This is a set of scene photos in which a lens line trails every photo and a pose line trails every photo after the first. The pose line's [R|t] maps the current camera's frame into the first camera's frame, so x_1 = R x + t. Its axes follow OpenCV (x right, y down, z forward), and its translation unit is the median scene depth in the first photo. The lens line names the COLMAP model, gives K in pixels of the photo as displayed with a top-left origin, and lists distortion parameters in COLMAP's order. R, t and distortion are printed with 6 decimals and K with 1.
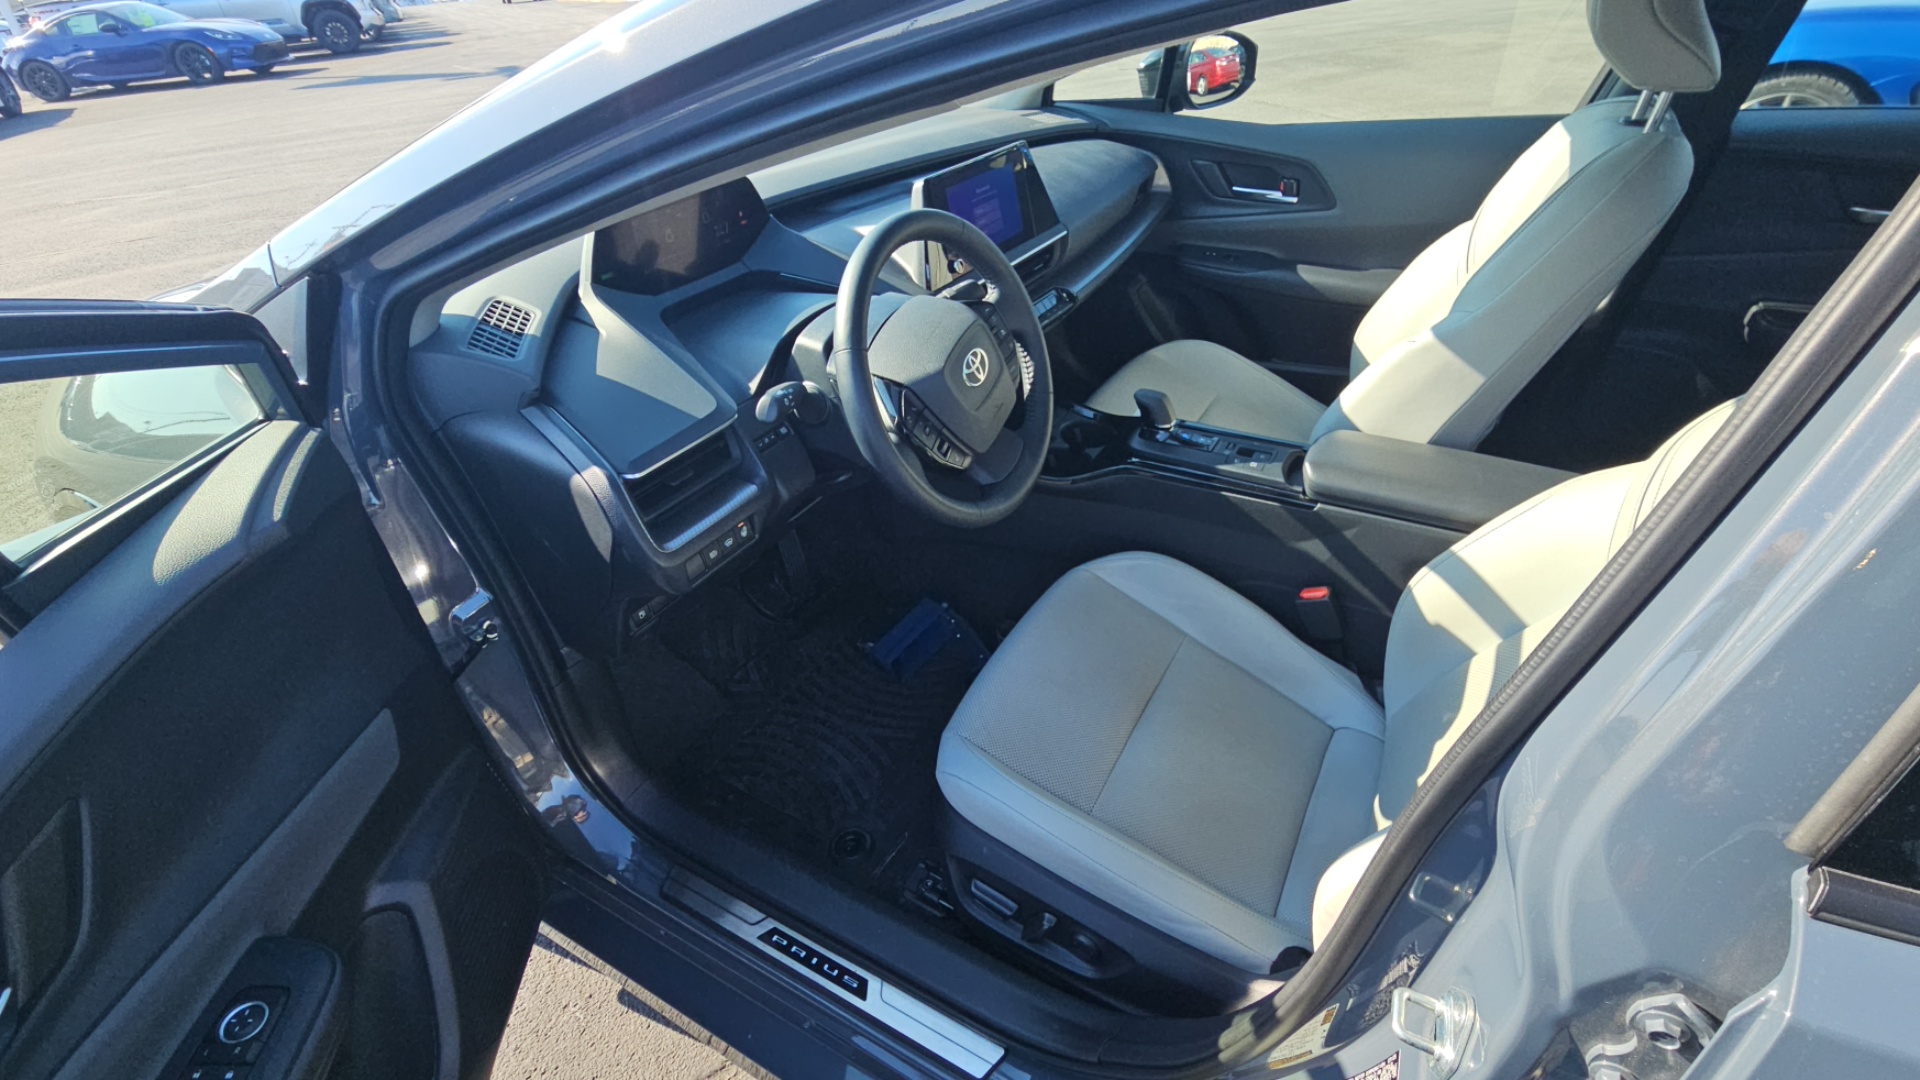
lens RADIAL K [[842.8, 0, 987.2], [0, 842.8, 546.1], [0, 0, 1]] dist [0.007515, -0.007139]
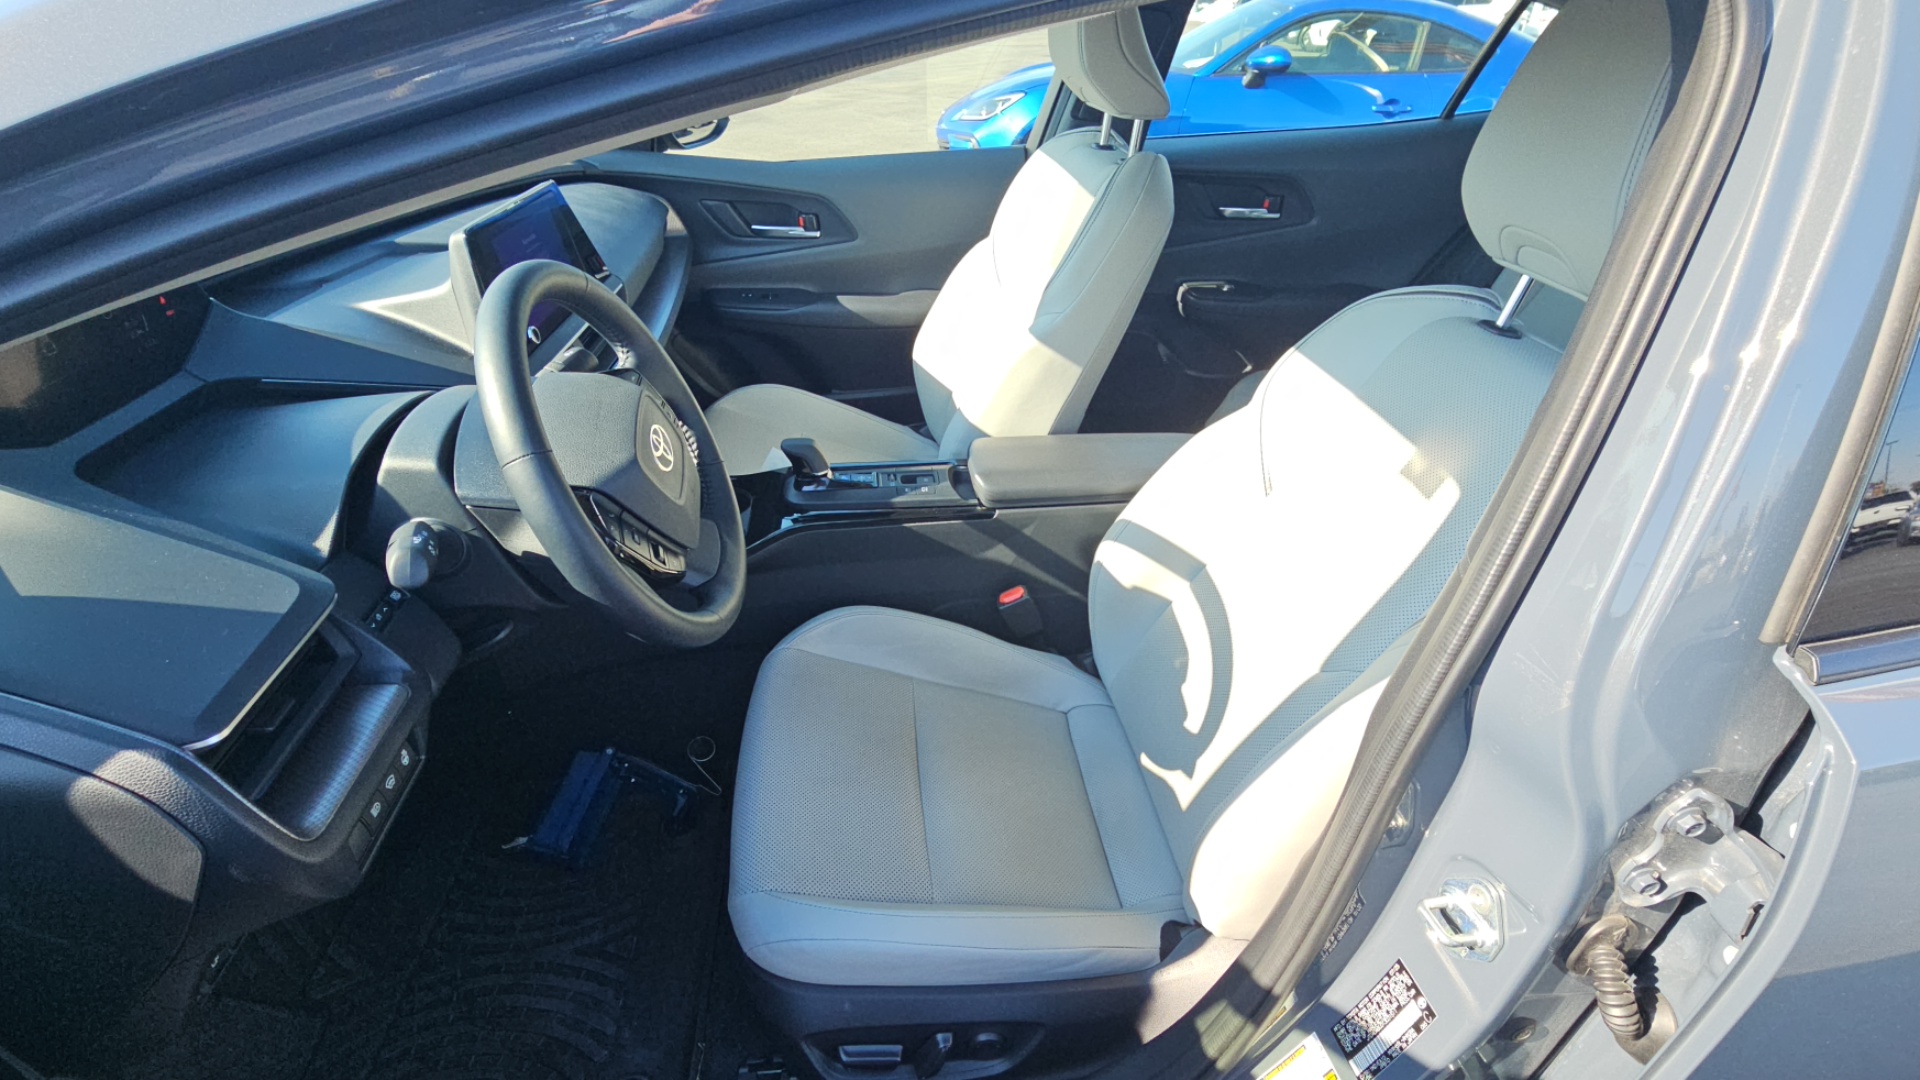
lens RADIAL K [[842.8, 0, 962.2], [0, 842.8, 548.3], [0, 0, 1]] dist [0.007515, -0.007139]
pose [[0.798433, -0.267585, 0.539354, -0.206790], [0.294575, 0.954886, 0.037664, -0.057071], [-0.525100, 0.128808, 0.841236, 0.162022]]
